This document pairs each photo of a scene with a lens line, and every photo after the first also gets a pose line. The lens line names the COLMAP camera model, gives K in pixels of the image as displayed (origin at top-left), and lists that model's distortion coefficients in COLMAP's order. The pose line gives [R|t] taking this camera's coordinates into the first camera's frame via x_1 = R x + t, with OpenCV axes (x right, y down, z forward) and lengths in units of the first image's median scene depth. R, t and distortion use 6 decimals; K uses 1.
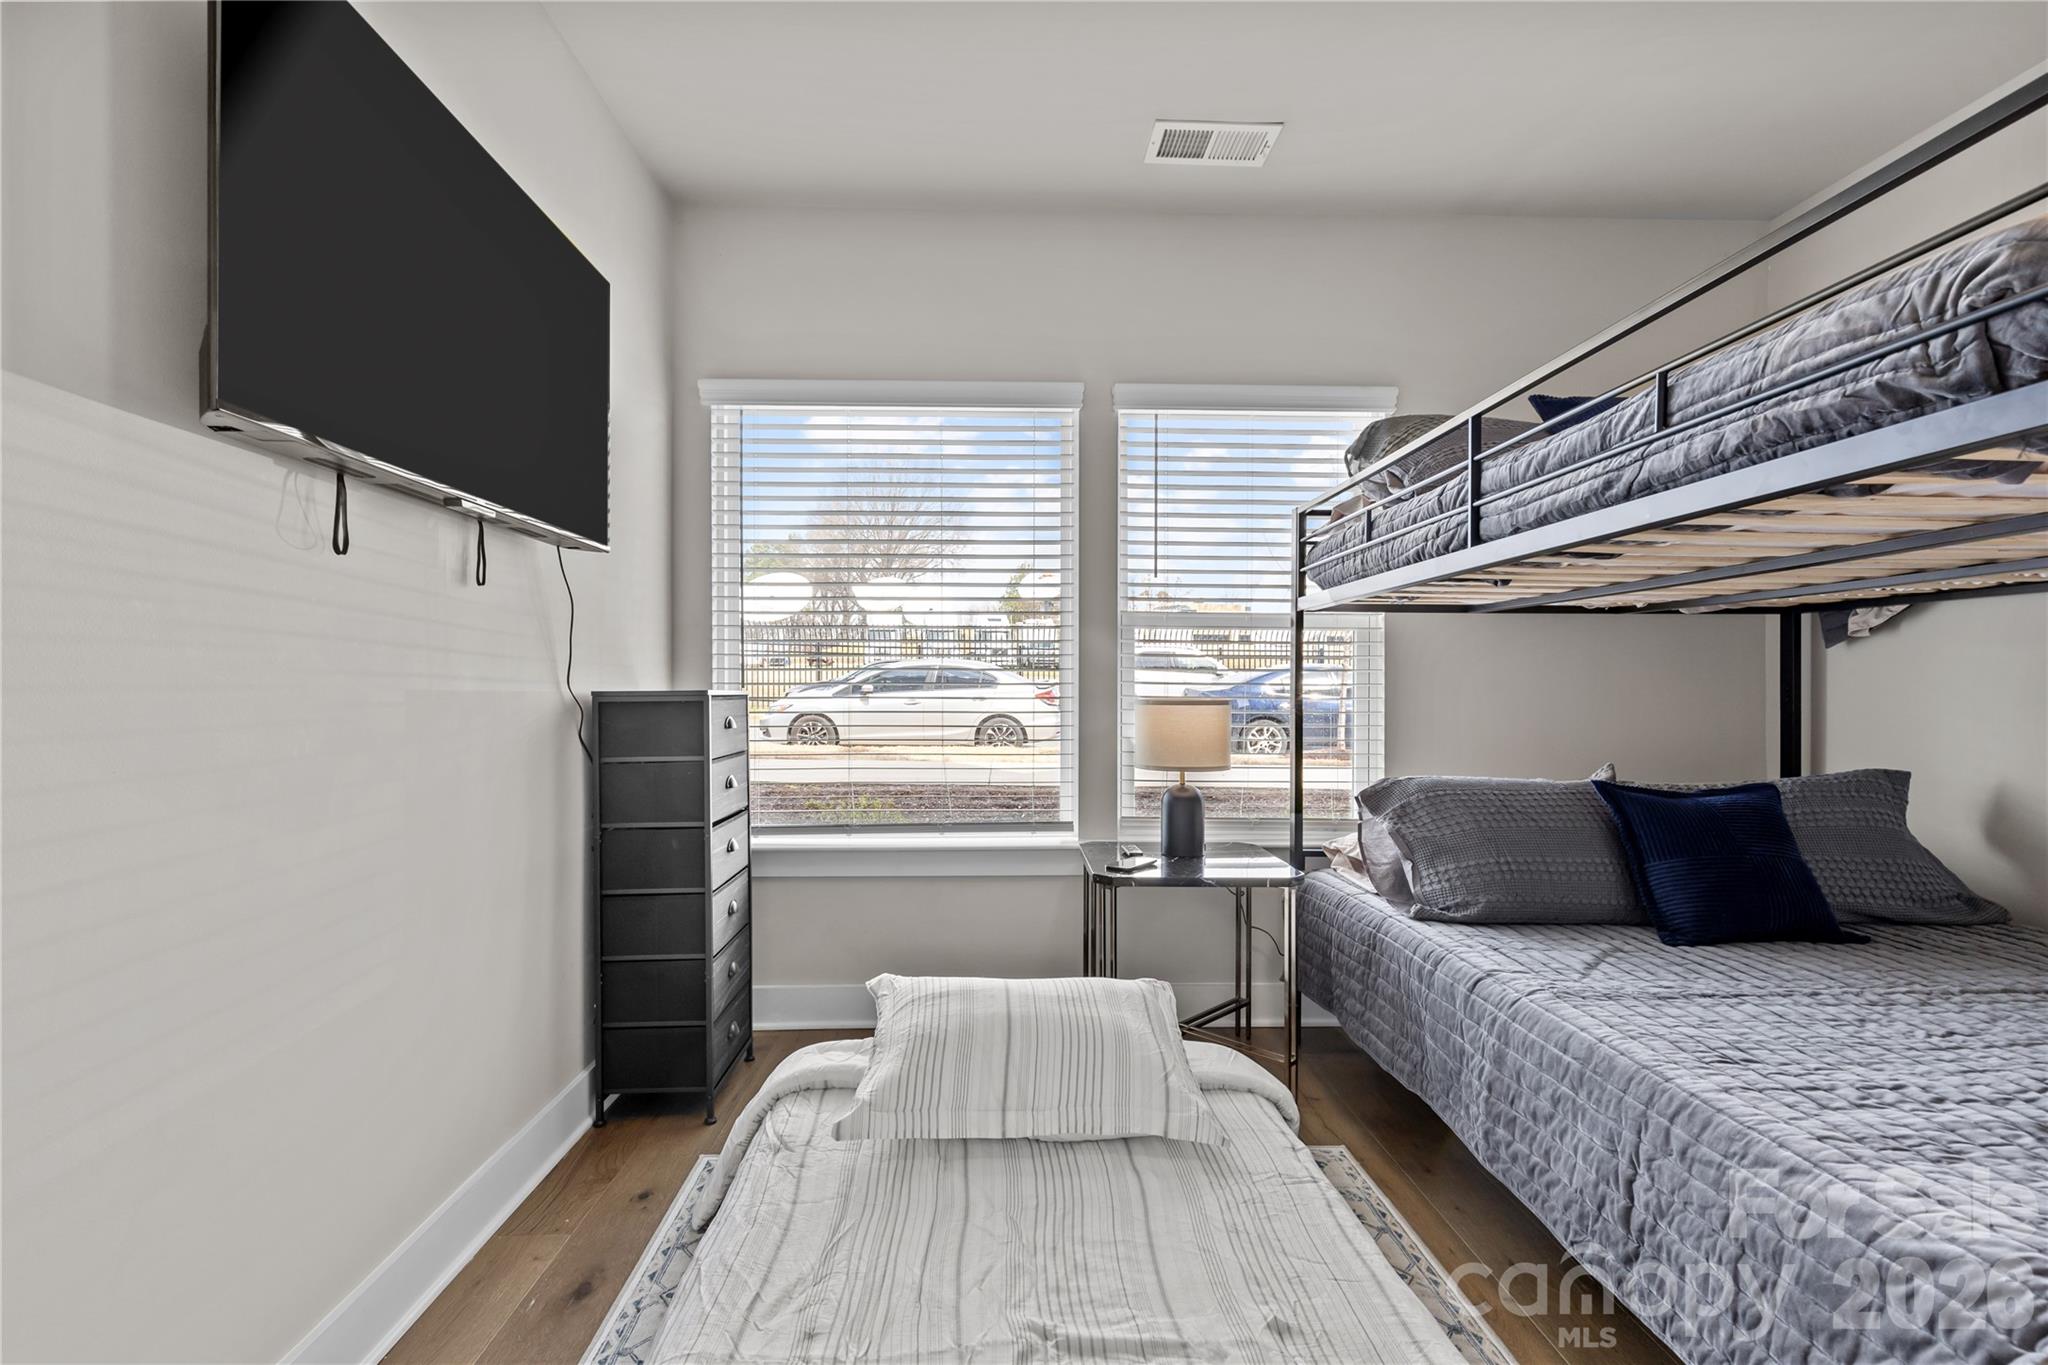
lens RADIAL K [[918.2, 0, 1020.2], [0, 918.2, 686.7], [0, 0, 1]] dist [0.010487, 0.001426]
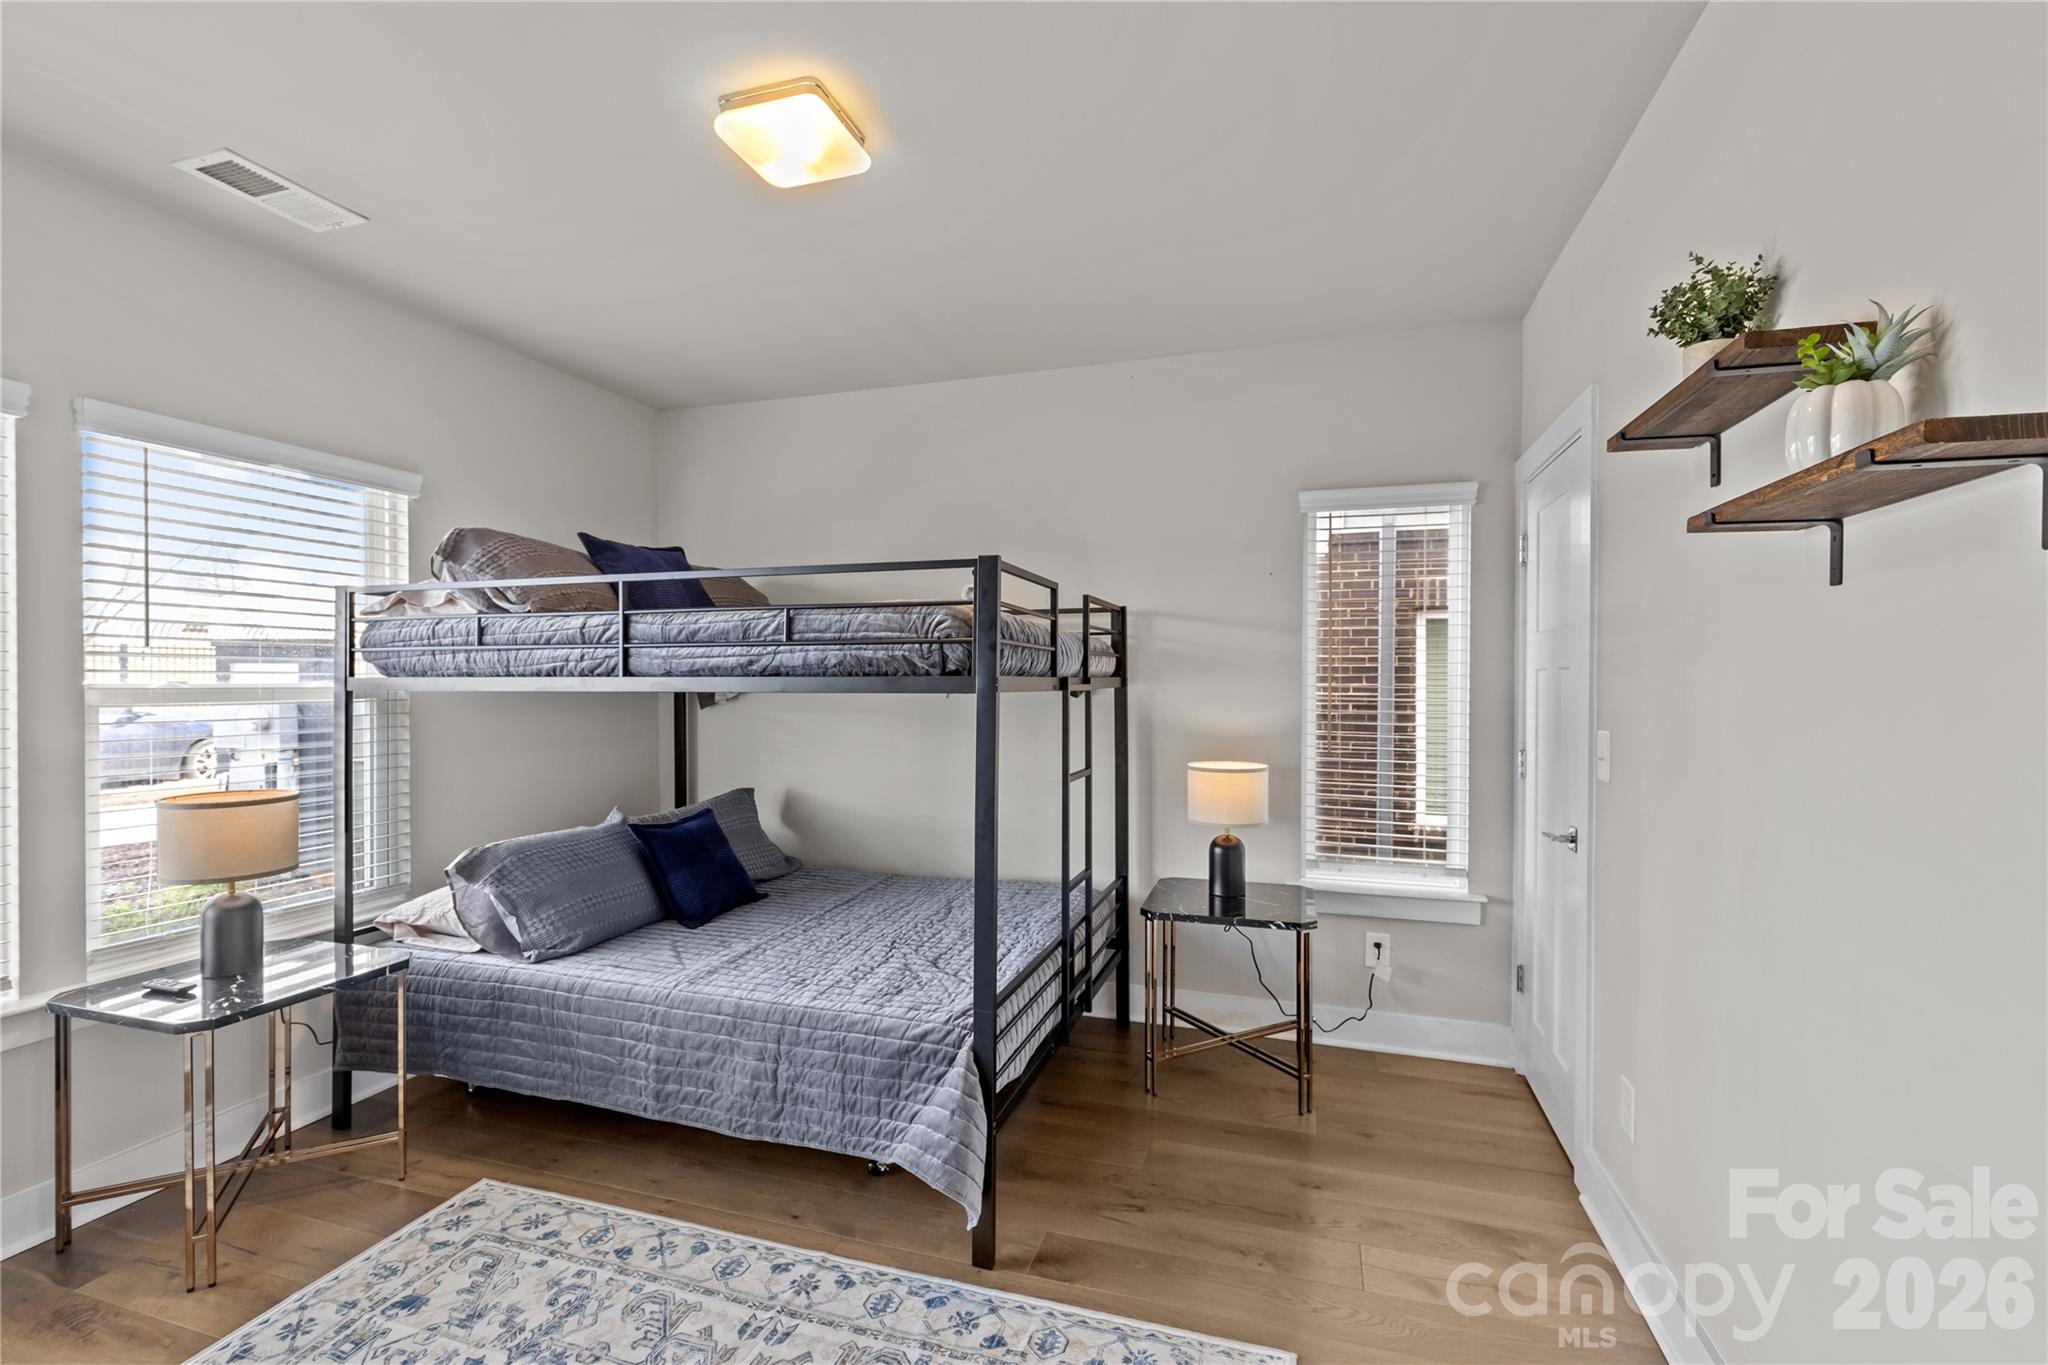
lens RADIAL K [[918.2, 0, 980.0], [0, 918.2, 682.5], [0, 0, 1]] dist [0.010487, 0.001426]
pose [[0.355153, -0.014176, 0.934701, -0.656740], [0.003402, 0.999898, 0.013872, -0.176481], [-0.934802, -0.001747, 0.355165, 0.023676]]
